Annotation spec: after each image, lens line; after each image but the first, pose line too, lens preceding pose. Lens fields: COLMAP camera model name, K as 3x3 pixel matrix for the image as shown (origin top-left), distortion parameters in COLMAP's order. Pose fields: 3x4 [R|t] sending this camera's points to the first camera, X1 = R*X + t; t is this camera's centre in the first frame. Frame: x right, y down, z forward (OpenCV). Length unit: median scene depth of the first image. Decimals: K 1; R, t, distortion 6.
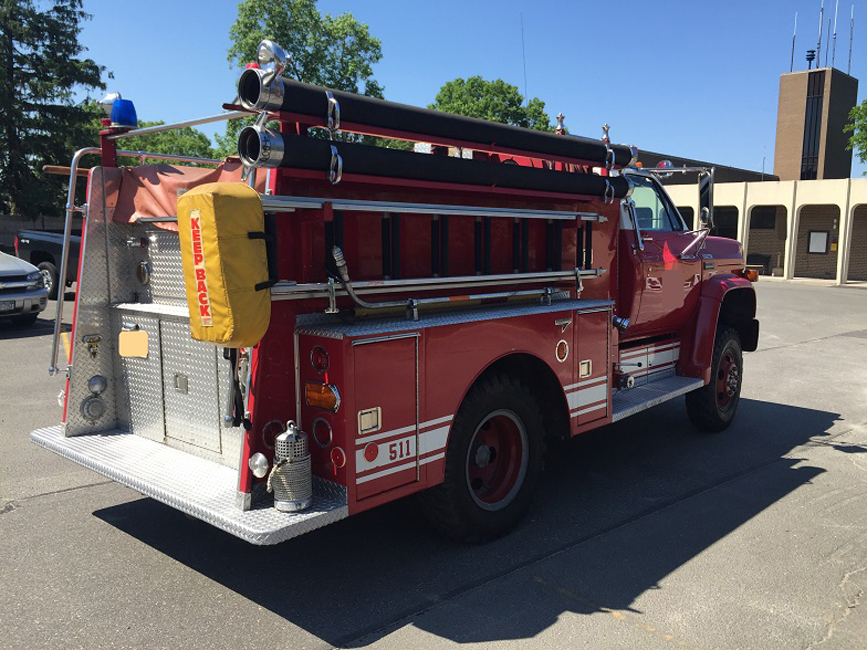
lens RADIAL K [[747.0, 0, 446.3], [0, 747.0, 325.9], [0, 0, 1]] dist [0.079836, -0.121425]
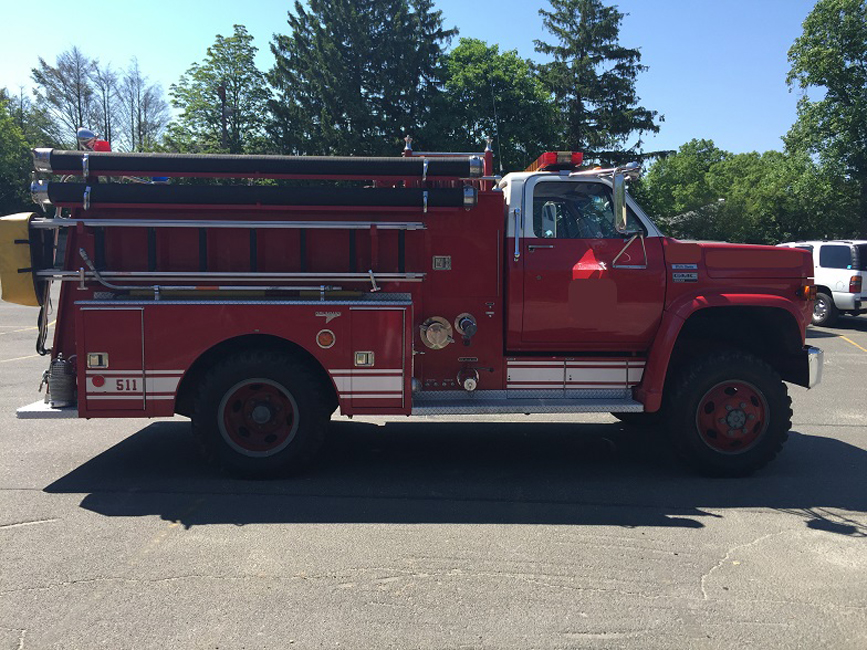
lens RADIAL K [[747.0, 0, 446.3], [0, 747.0, 325.9], [0, 0, 1]] dist [0.079836, -0.121425]
pose [[0.707958, 0.053222, -0.704246, 1.087204], [-0.082117, 0.996596, -0.007234, 0.005359], [0.701464, 0.062951, 0.709919, 0.280611]]
